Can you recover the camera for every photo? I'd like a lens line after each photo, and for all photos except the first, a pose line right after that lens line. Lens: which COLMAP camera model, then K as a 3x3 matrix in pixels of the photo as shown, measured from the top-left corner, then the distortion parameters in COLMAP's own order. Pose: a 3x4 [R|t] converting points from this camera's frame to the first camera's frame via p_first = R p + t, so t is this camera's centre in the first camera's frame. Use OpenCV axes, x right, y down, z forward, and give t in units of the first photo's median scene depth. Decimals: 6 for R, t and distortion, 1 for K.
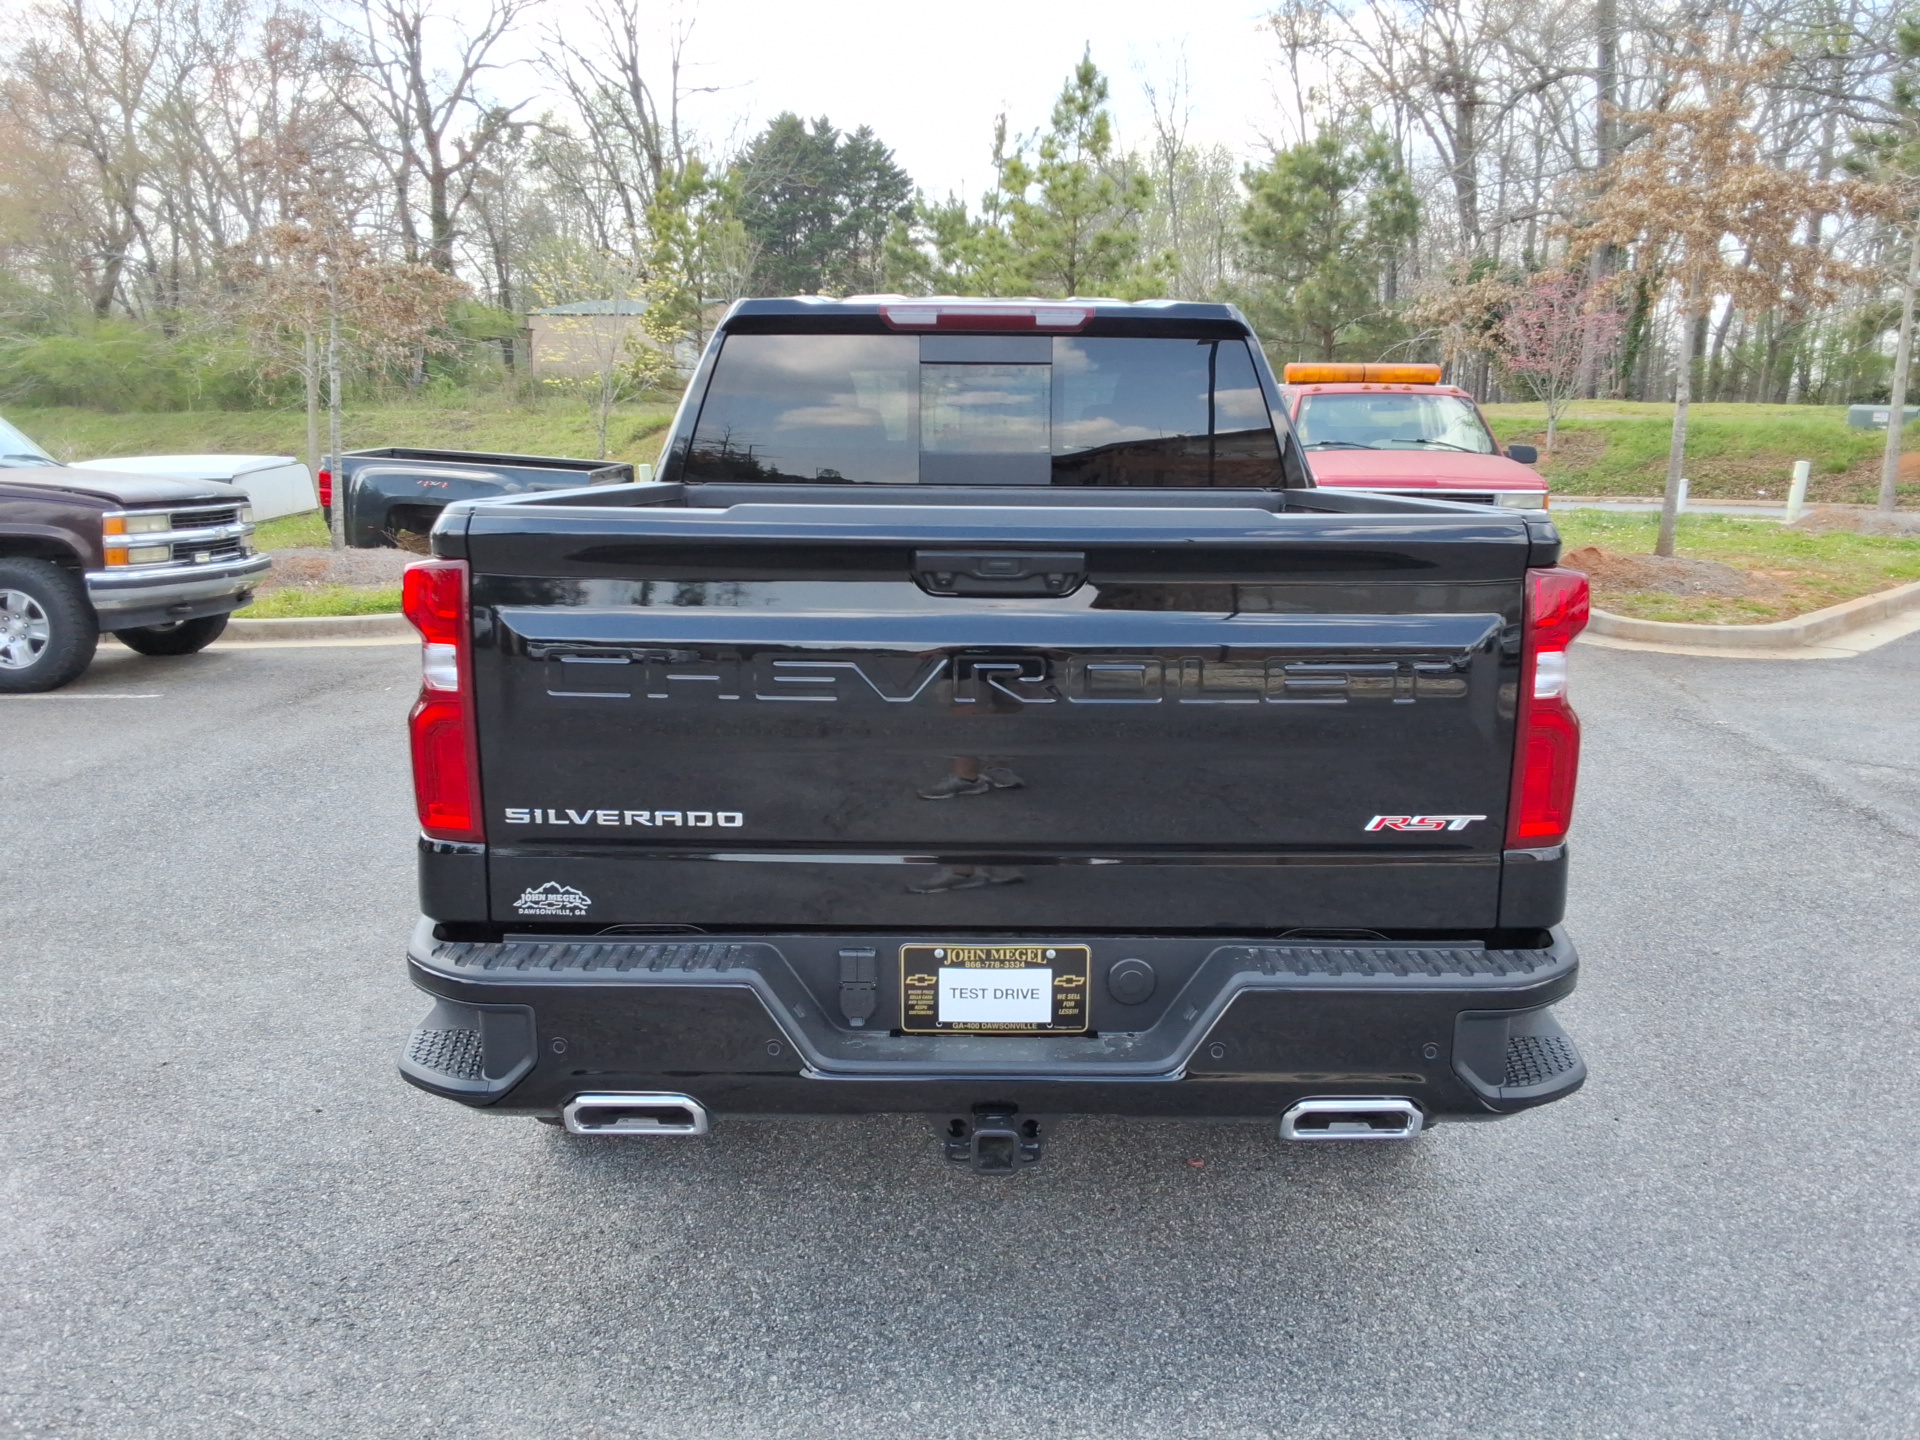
lens RADIAL K [[1540.0, 0, 969.8], [0, 1540.0, 718.6], [0, 0, 1]] dist [0.093270, -0.134454]
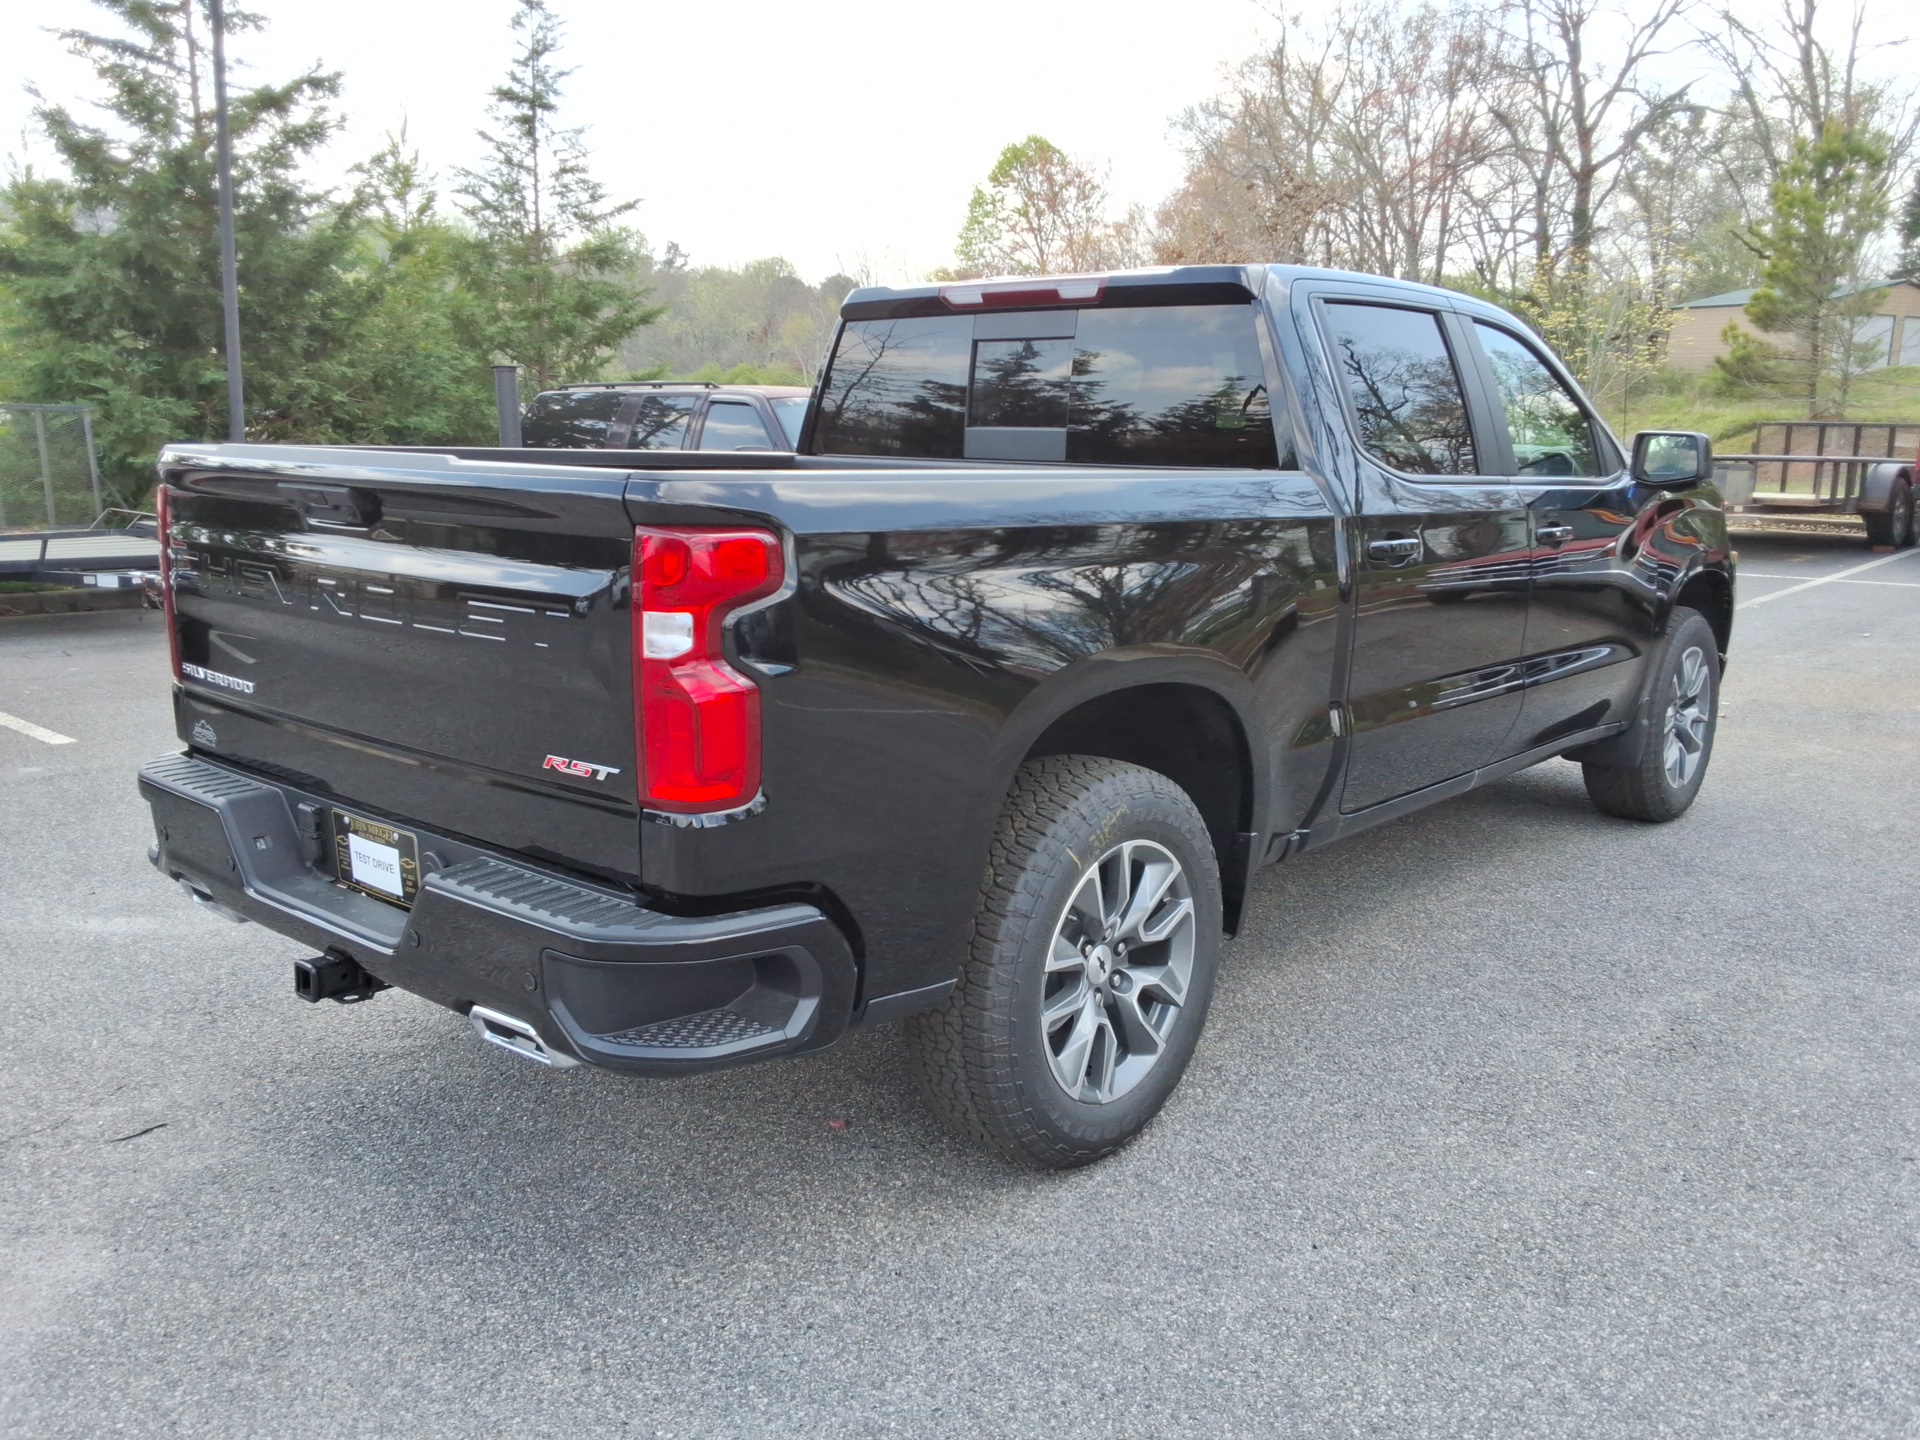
lens RADIAL K [[1540.0, 0, 969.8], [0, 1540.0, 718.6], [0, 0, 1]] dist [0.093270, -0.134454]
pose [[0.757937, 0.123358, -0.640558, 0.273390], [-0.123872, 0.991307, 0.044334, -0.010310], [0.640459, 0.045745, 0.766629, 0.089520]]
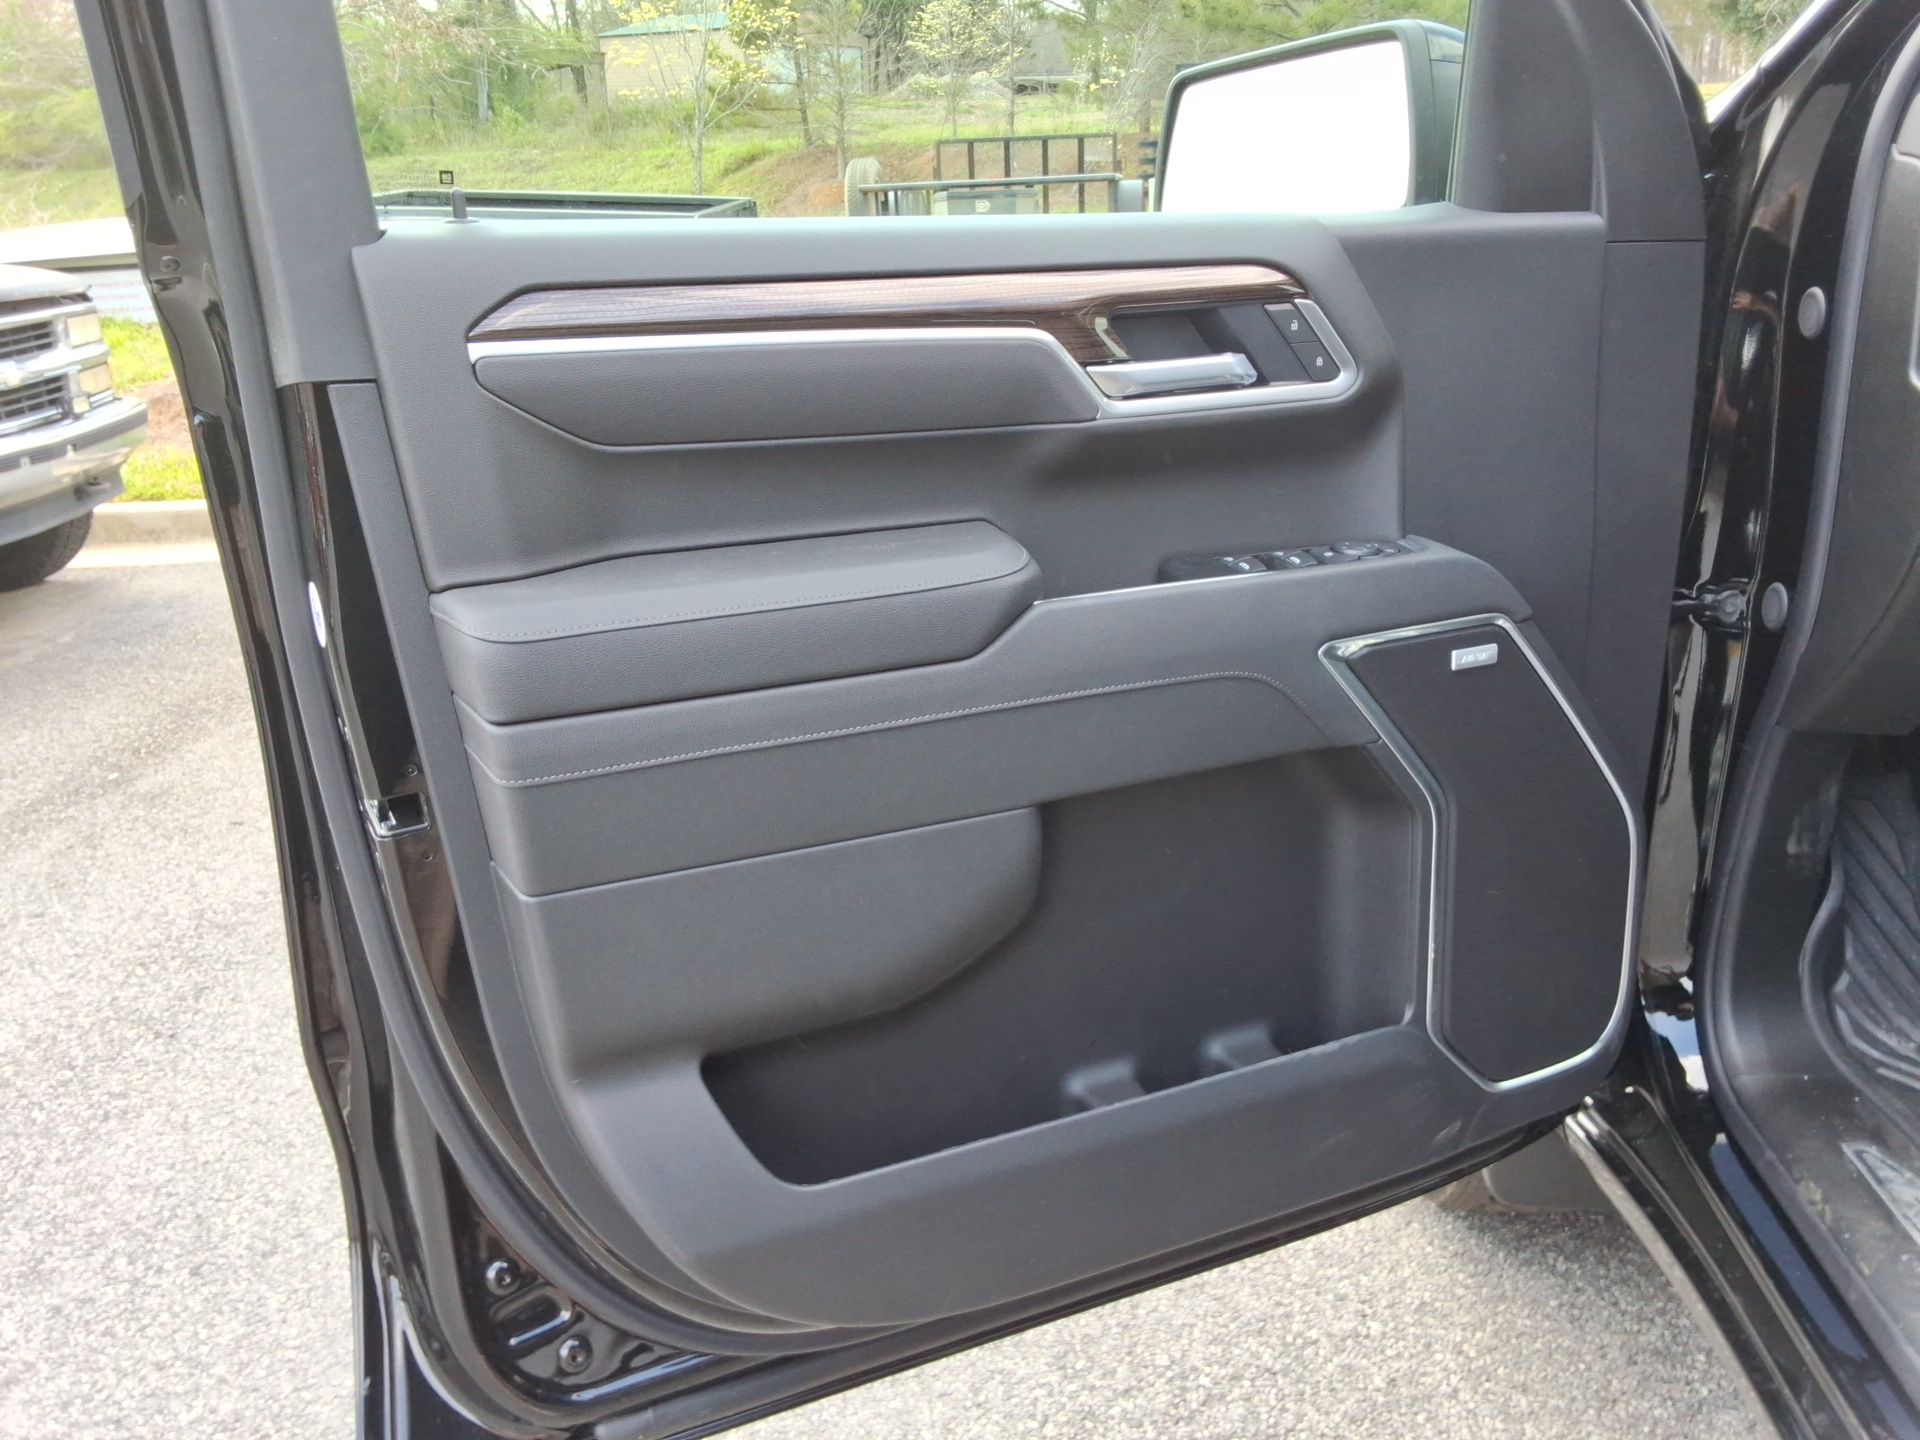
lens RADIAL K [[1546.3, 0, 969.9], [0, 1546.3, 715.1], [0, 0, 1]] dist [0.060518, -0.085674]
pose [[0.997289, -0.024744, -0.069303, -0.134753], [0.035668, 0.986289, 0.161128, -0.079733], [0.064366, -0.163164, 0.984497, 0.497566]]
